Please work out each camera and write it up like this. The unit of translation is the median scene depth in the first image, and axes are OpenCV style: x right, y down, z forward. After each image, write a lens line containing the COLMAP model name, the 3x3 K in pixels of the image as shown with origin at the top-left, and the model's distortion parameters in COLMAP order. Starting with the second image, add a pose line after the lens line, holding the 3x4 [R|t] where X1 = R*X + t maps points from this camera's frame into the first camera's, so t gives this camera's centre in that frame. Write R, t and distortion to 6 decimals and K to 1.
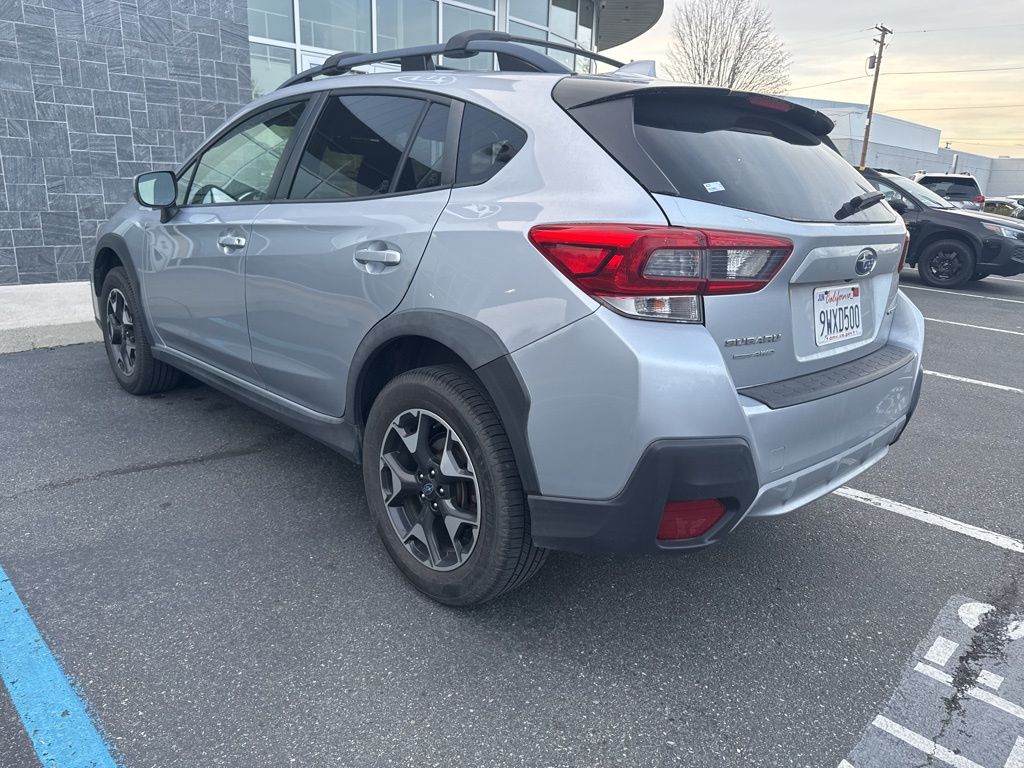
lens RADIAL K [[730.0, 0, 512.0], [0, 730.0, 384.0], [0, 0, 1]] dist [0.002752, -0.004496]
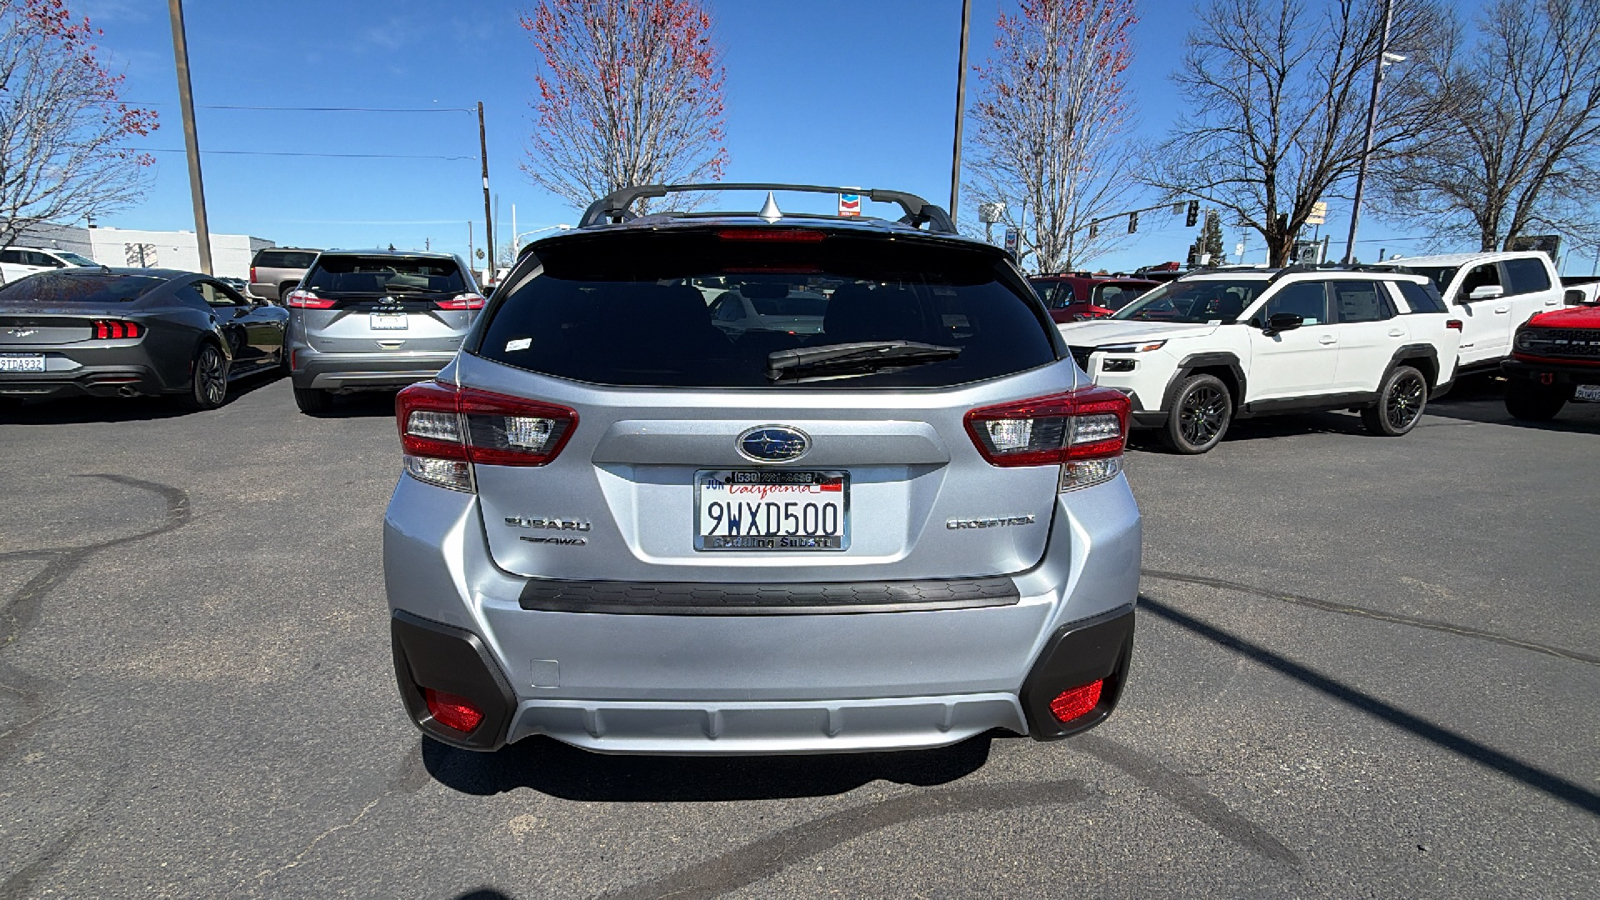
lens RADIAL K [[730.2, 0, 800.0], [0, 730.2, 450.0], [0, 0, 1]] dist [-0.000541, -0.001132]
pose [[0.753680, 0.096129, -0.650173, 0.943297], [-0.150418, 0.988219, -0.028255, -0.140950], [0.639797, 0.119092, 0.759260, 0.472469]]
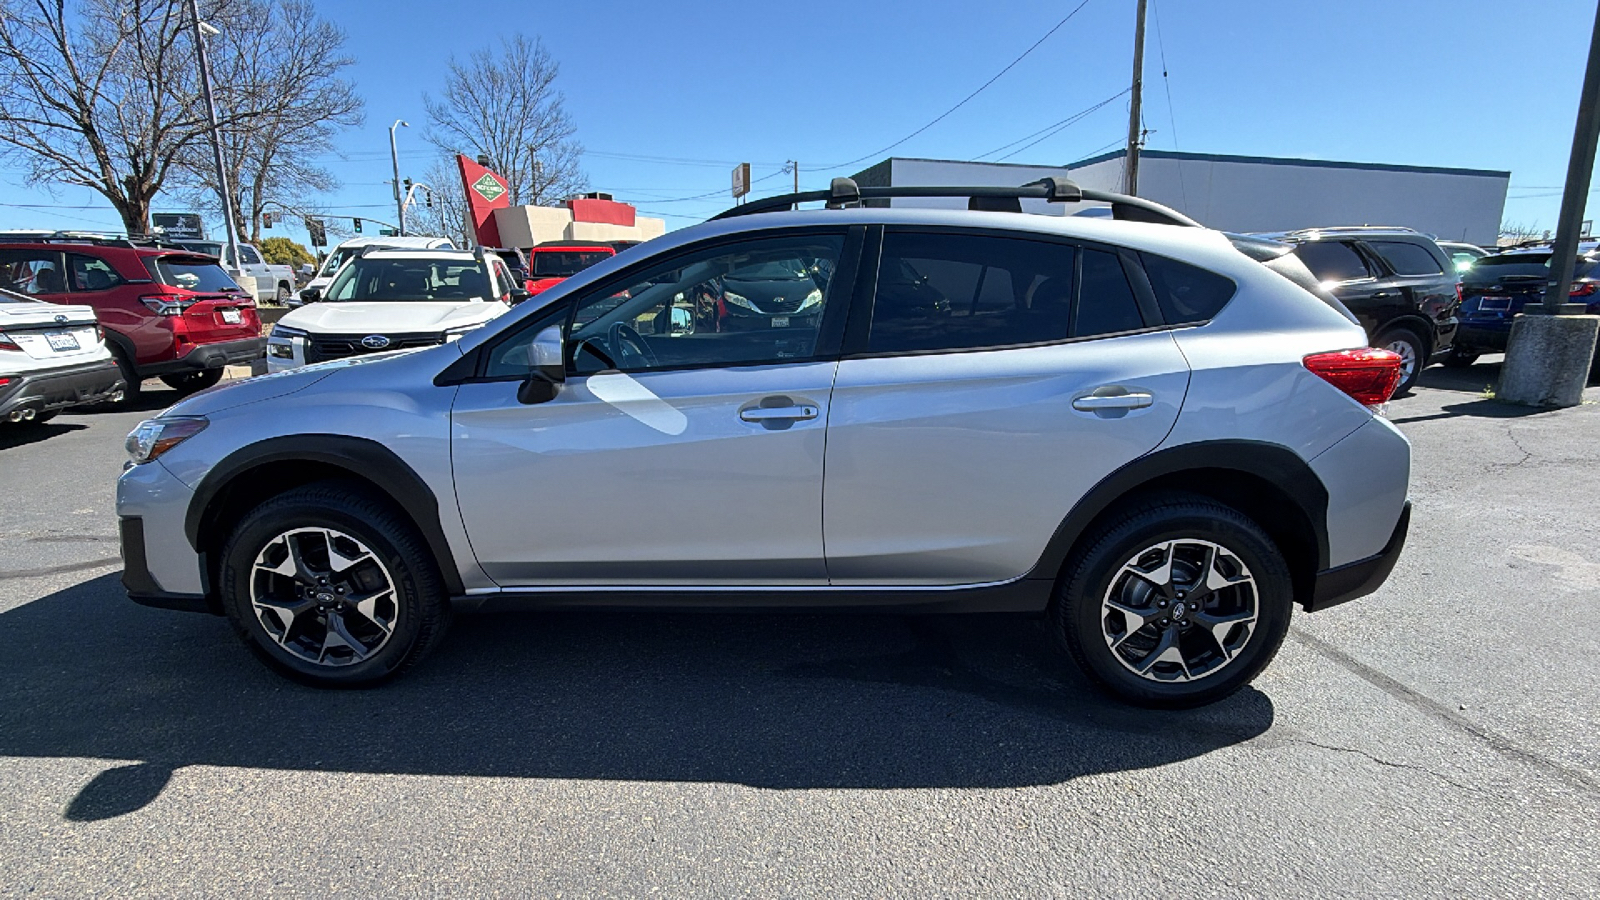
lens RADIAL K [[730.2, 0, 800.0], [0, 730.2, 450.0], [0, 0, 1]] dist [-0.000541, -0.001132]
pose [[0.713695, -0.198533, 0.671733, -1.188882], [0.212725, 0.975131, 0.062189, -0.271901], [-0.667374, 0.098511, 0.738179, 0.563756]]
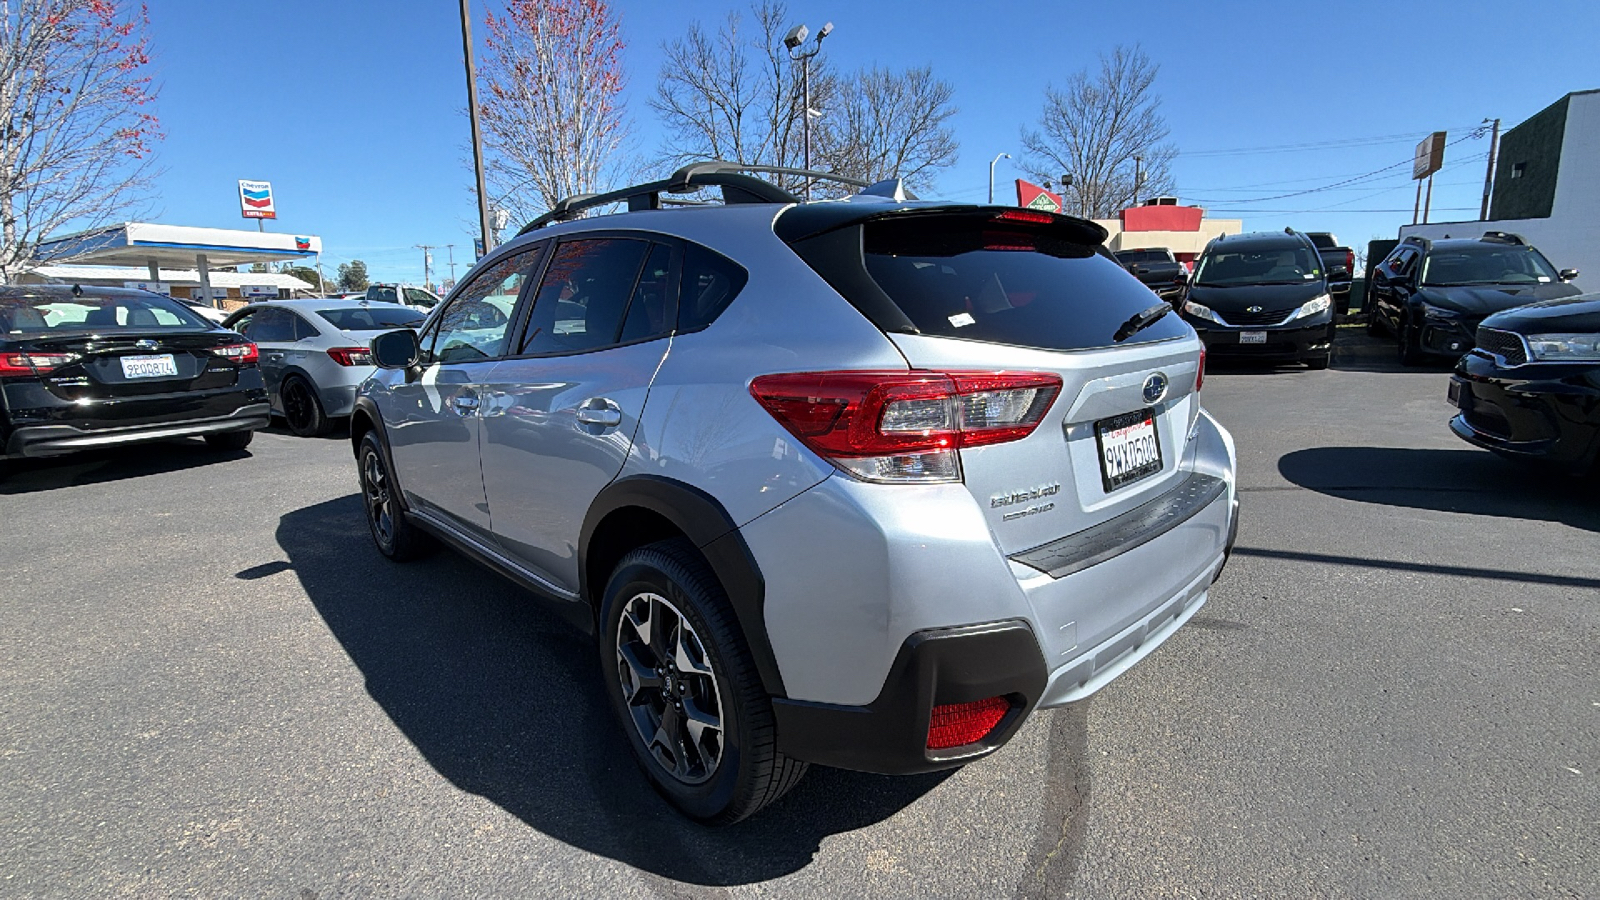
lens RADIAL K [[730.2, 0, 800.0], [0, 730.2, 450.0], [0, 0, 1]] dist [-0.000541, -0.001132]
pose [[0.997299, -0.067944, -0.027898, 0.085853], [0.065796, 0.995248, -0.071775, -0.058895], [0.032642, 0.069746, 0.997031, 0.135524]]
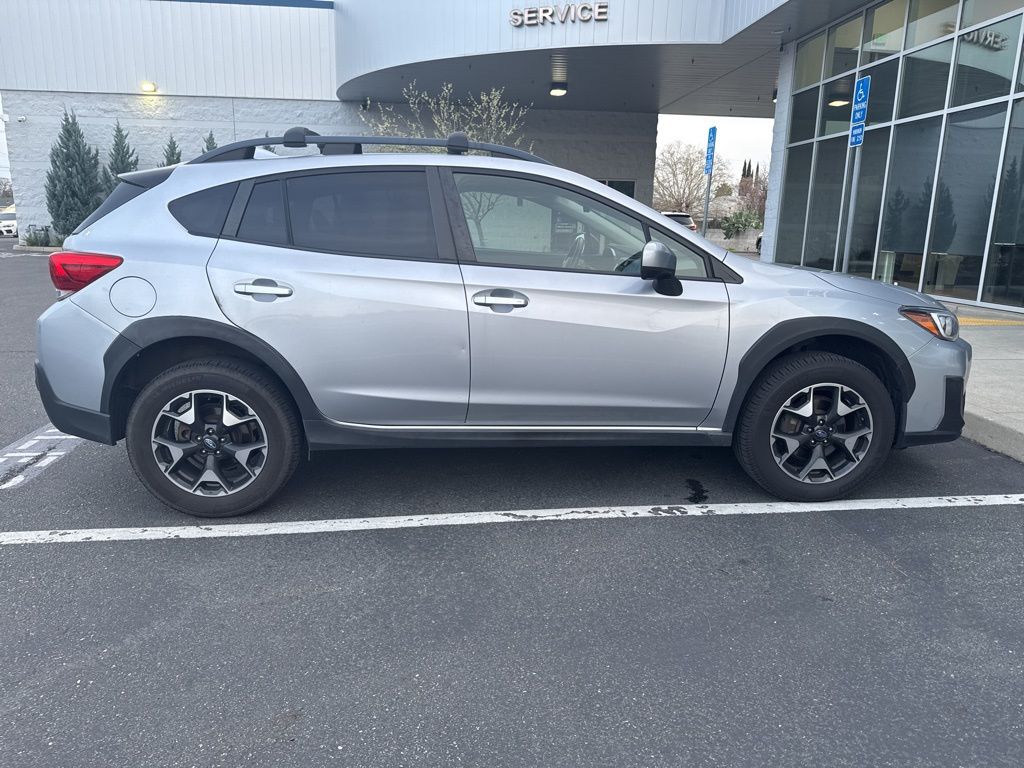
lens RADIAL K [[720.6, 0, 512.0], [0, 720.6, 384.0], [0, 0, 1]] dist [0.065942, -0.084172]
pose [[-0.638288, 0.126885, -0.759269, 1.250985], [-0.237443, 0.905779, 0.350978, -0.782496], [0.732264, 0.404308, -0.548019, 2.892608]]
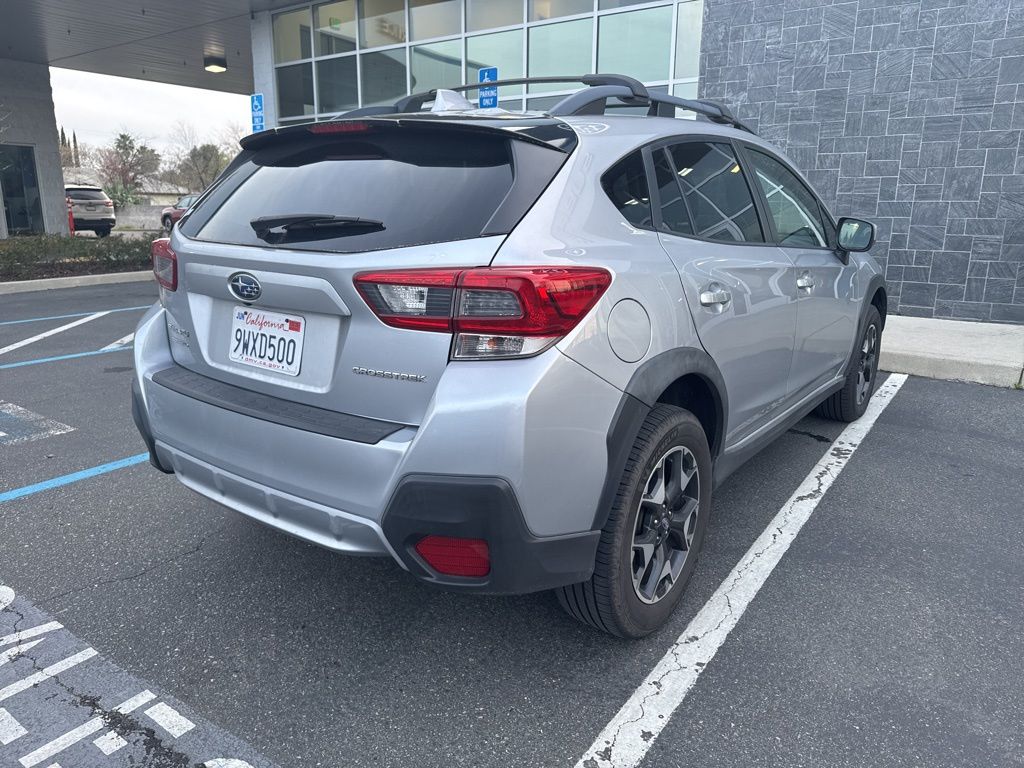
lens RADIAL K [[730.0, 0, 512.0], [0, 730.0, 384.0], [0, 0, 1]] dist [0.002752, -0.004496]
pose [[0.165555, 0.205051, -0.964648, 1.462780], [-0.261398, 0.952284, 0.157561, -0.281940], [0.950927, 0.226072, 0.211255, 1.137052]]
